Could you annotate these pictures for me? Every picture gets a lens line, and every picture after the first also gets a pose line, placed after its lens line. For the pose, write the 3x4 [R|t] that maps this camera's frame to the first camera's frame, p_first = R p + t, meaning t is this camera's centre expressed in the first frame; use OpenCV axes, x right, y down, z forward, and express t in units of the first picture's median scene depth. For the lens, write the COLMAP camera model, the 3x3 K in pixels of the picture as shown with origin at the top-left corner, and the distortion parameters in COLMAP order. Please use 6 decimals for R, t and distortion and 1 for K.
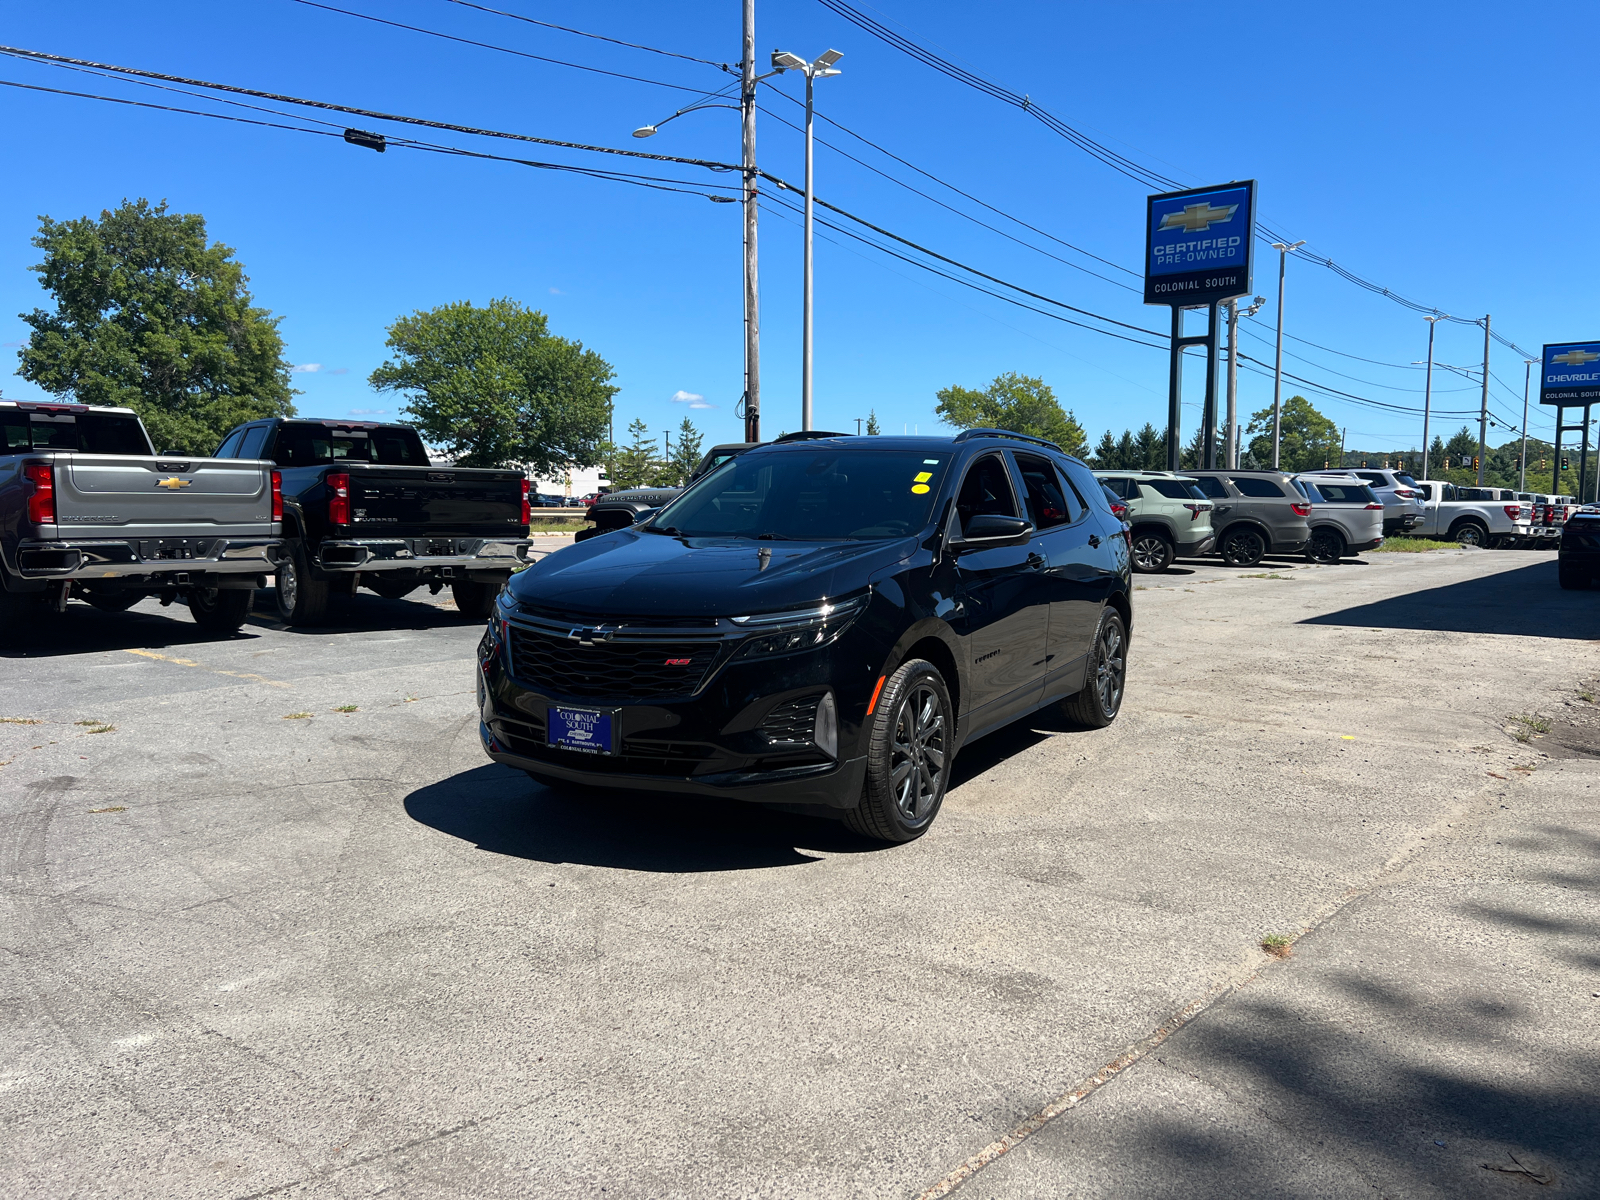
lens RADIAL K [[1215.0, 0, 801.3], [0, 1215.0, 591.8], [0, 0, 1]] dist [0.044372, -0.051913]
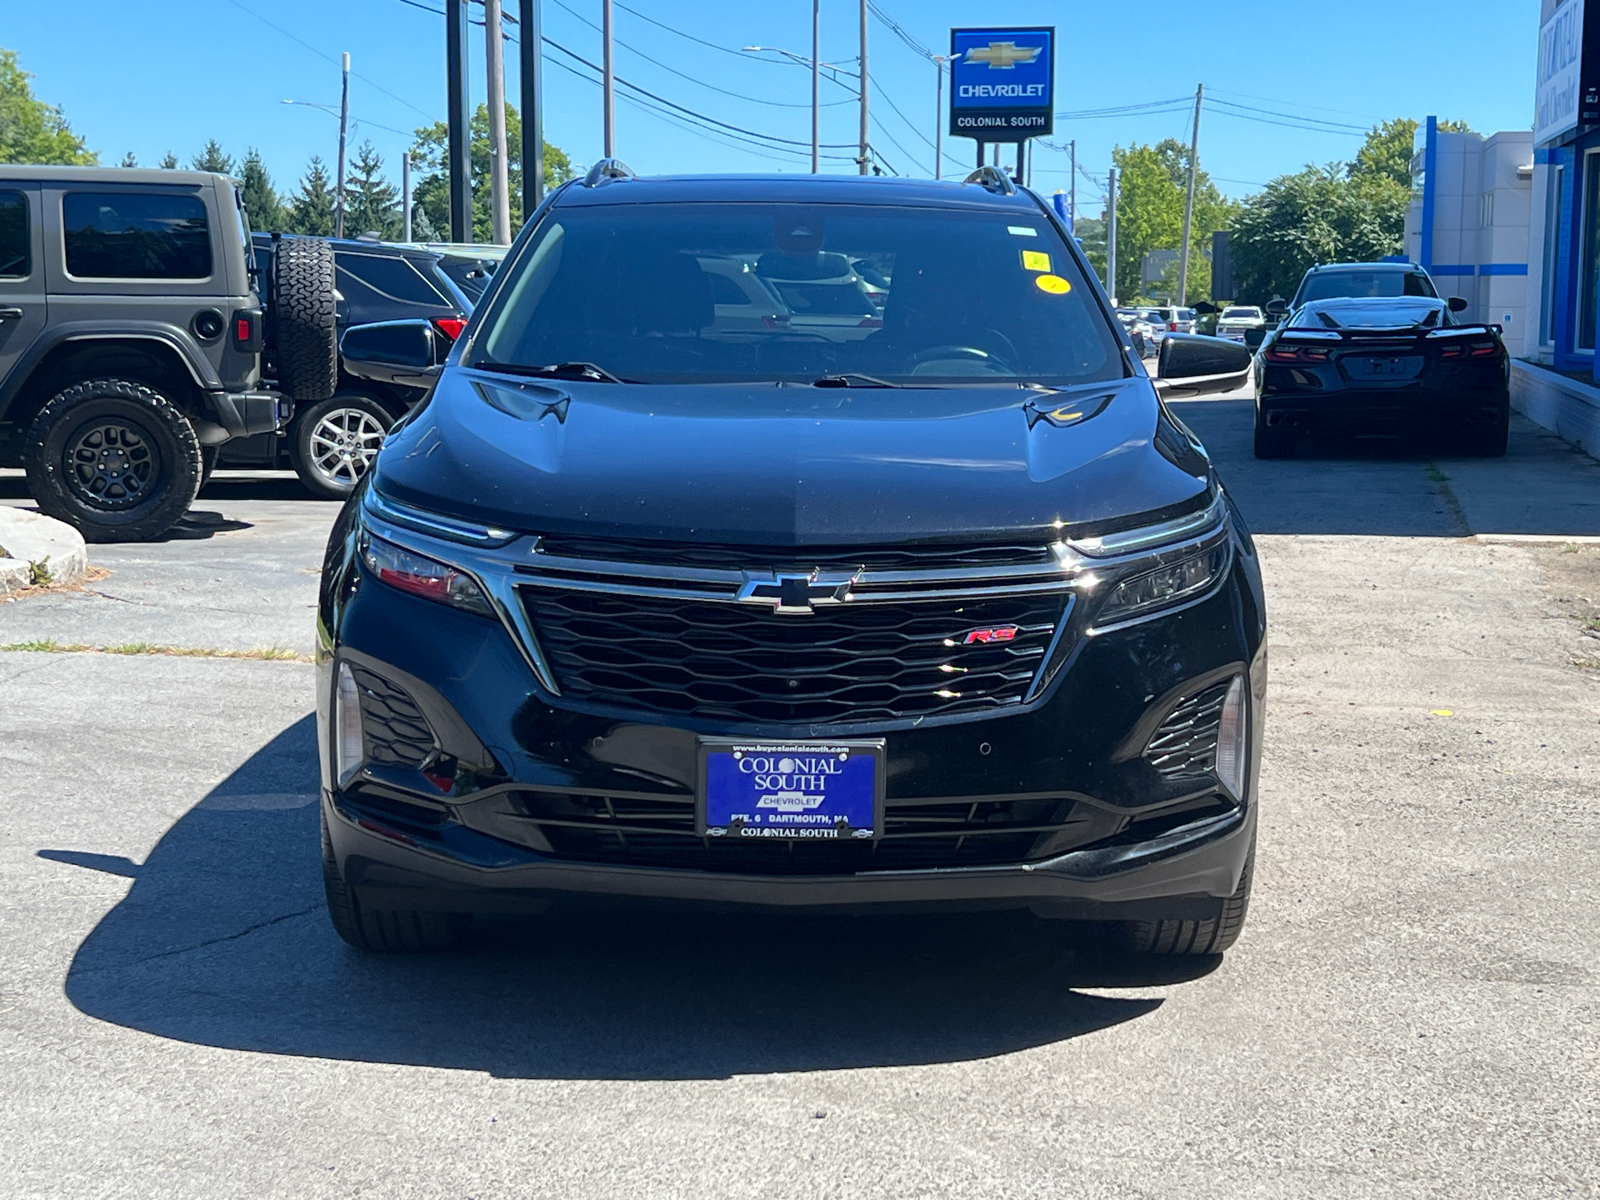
lens RADIAL K [[2544.7, 0, 815.8], [0, 2544.7, 602.6], [0, 0, 1]] dist [0.084903, 0.000000]
pose [[0.867977, -0.054975, 0.493551, -0.590427], [0.034487, 0.998127, 0.050528, -0.009345], [-0.495405, -0.026835, 0.868248, 0.117809]]
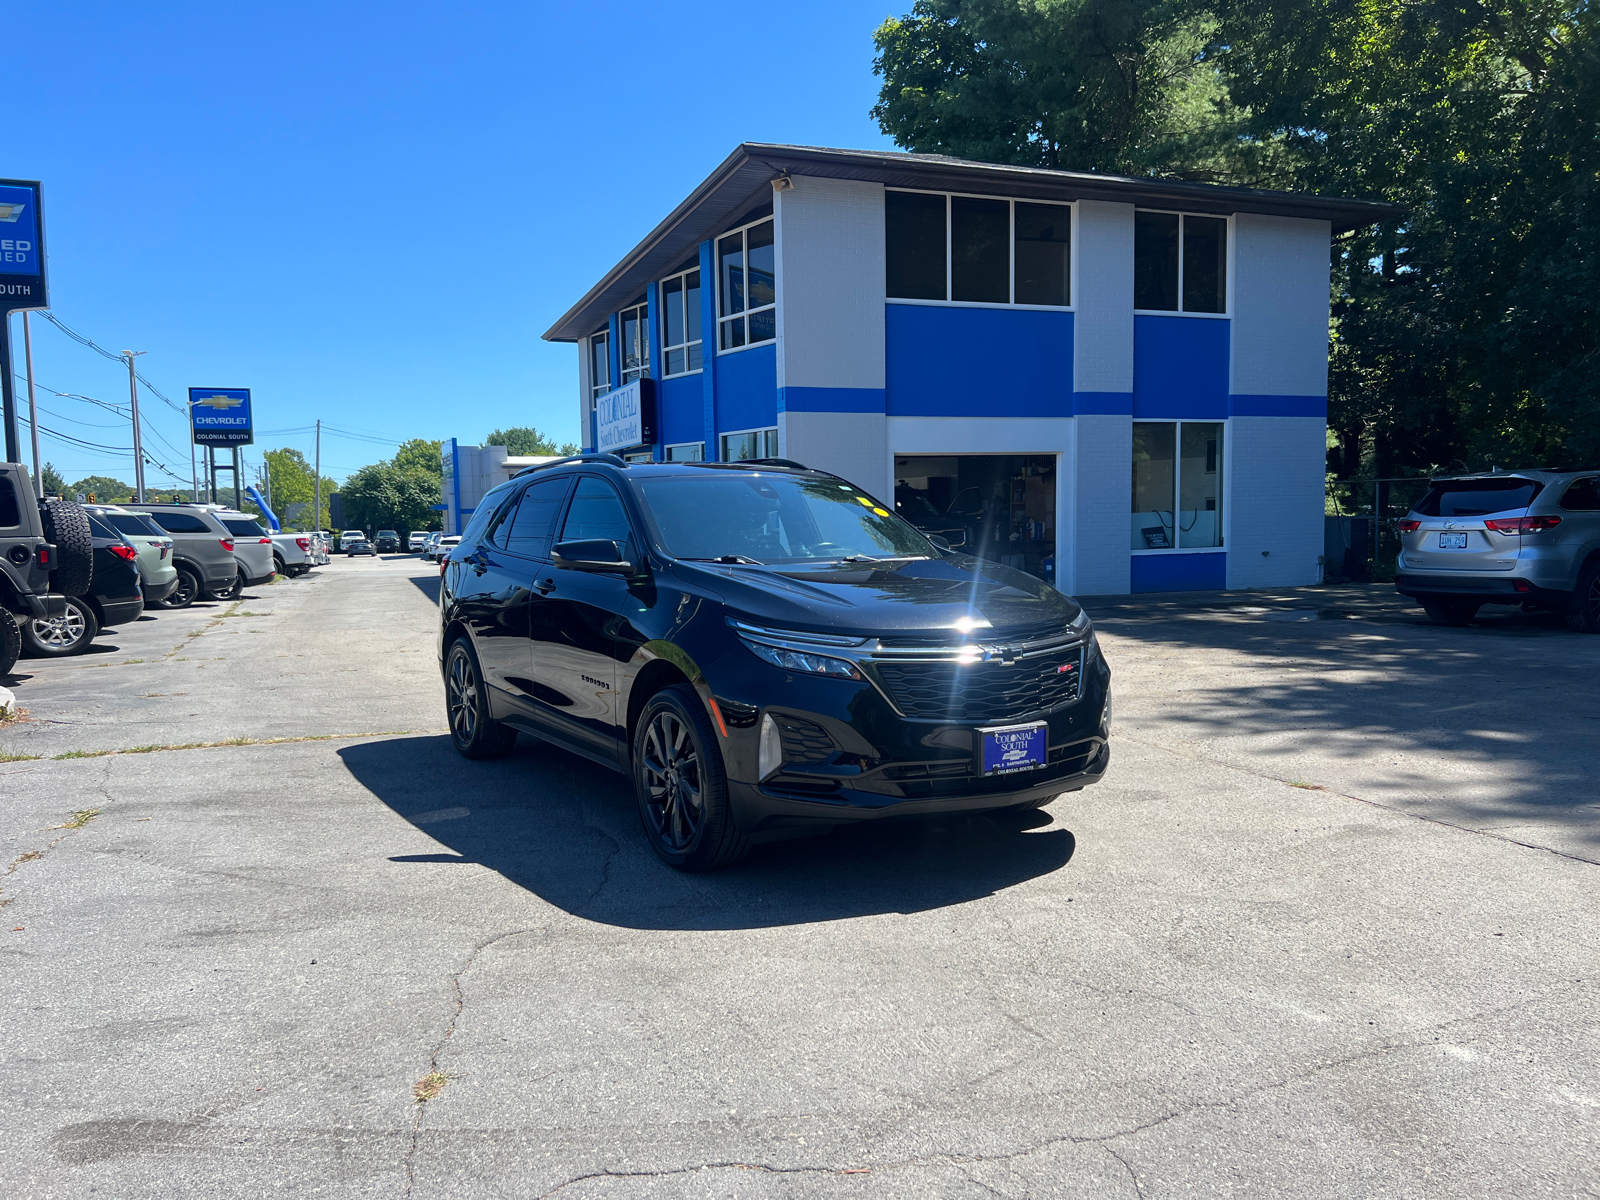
lens RADIAL K [[1215.0, 0, 812.3], [0, 1215.0, 604.0], [0, 0, 1]] dist [0.044372, -0.051913]
pose [[0.479386, -0.073154, 0.874550, -1.004162], [0.091353, 0.995266, 0.033176, -0.048114], [-0.872837, 0.063989, 0.483799, 0.584911]]
